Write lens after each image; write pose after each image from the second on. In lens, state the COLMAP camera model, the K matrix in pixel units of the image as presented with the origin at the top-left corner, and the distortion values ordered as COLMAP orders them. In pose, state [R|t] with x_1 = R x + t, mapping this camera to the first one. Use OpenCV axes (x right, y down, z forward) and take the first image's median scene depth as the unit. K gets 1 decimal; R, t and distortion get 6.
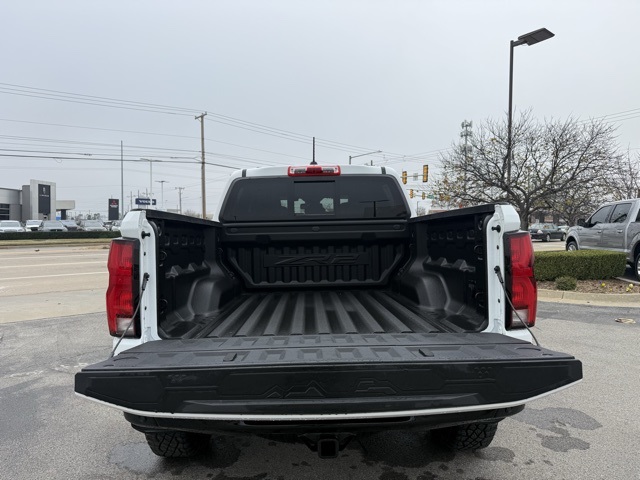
lens RADIAL K [[445.2, 0, 318.3], [0, 445.2, 238.7], [0, 0, 1]] dist [0.041336, -0.049307]
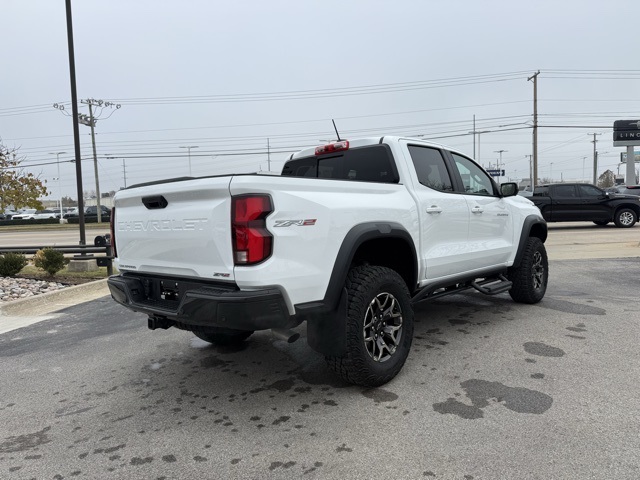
lens RADIAL K [[445.2, 0, 317.0], [0, 445.2, 231.8], [0, 0, 1]] dist [0.041336, -0.049307]
pose [[0.726347, 0.013179, -0.687201, 0.254509], [0.019710, 0.999006, 0.039991, 0.007817], [0.687045, -0.042593, 0.725365, 0.028280]]
